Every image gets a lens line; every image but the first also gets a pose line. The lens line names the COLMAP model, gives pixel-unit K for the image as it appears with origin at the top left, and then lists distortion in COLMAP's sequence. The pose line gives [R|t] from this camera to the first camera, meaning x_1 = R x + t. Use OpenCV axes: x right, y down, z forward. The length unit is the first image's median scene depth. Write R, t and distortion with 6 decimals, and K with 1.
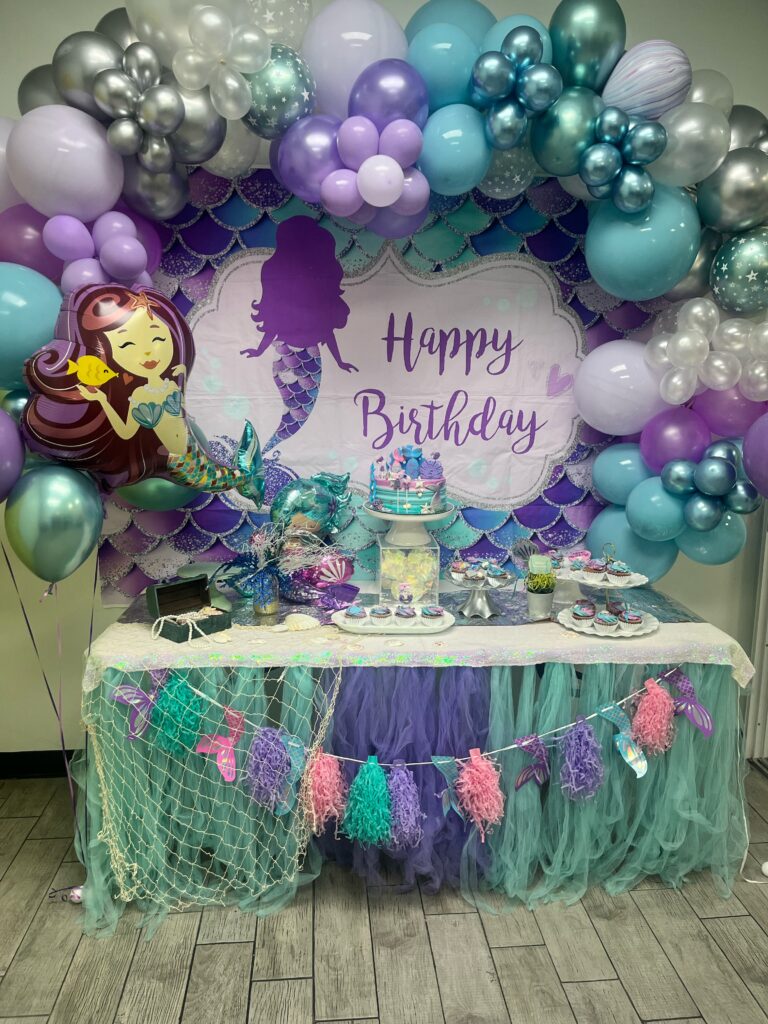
lens RADIAL K [[765.5, 0, 384.0], [0, 765.5, 512.0], [0, 0, 1]] dist [0.066729, -0.094417]
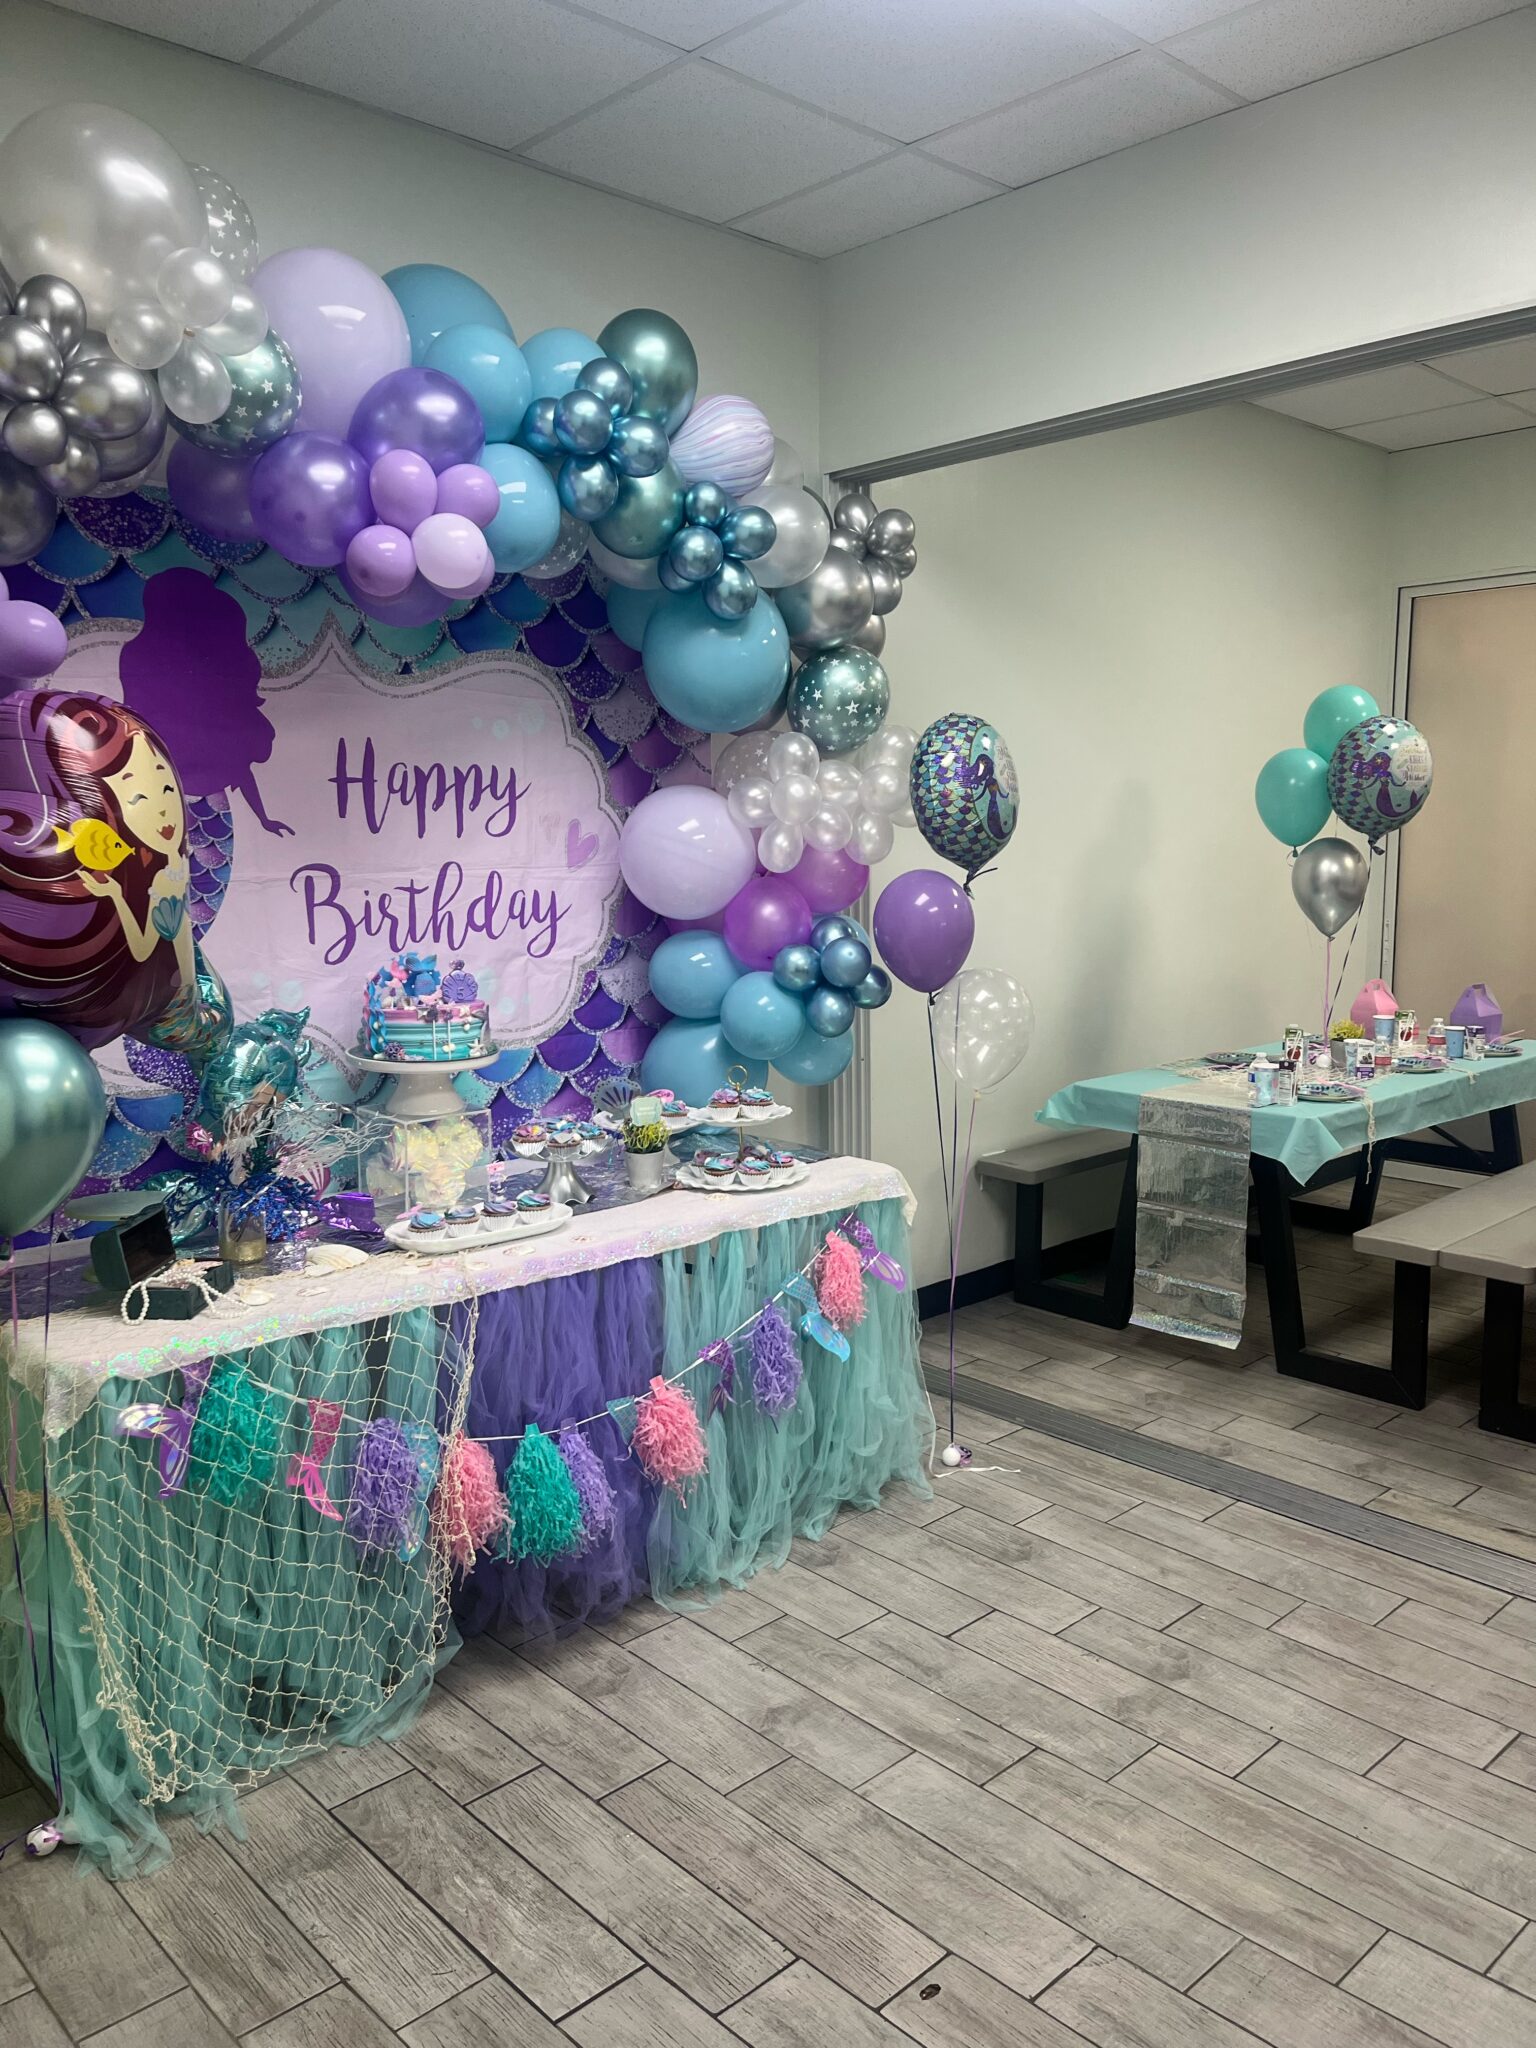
lens RADIAL K [[1531.1, 0, 768.0], [0, 1531.1, 1024.0], [0, 0, 1]] dist [0.066729, -0.094417]
pose [[0.785972, -0.095913, 0.610777, -0.540885], [0.126586, 0.991930, -0.007130, 0.015374], [-0.605164, 0.082920, 0.791770, -0.152671]]
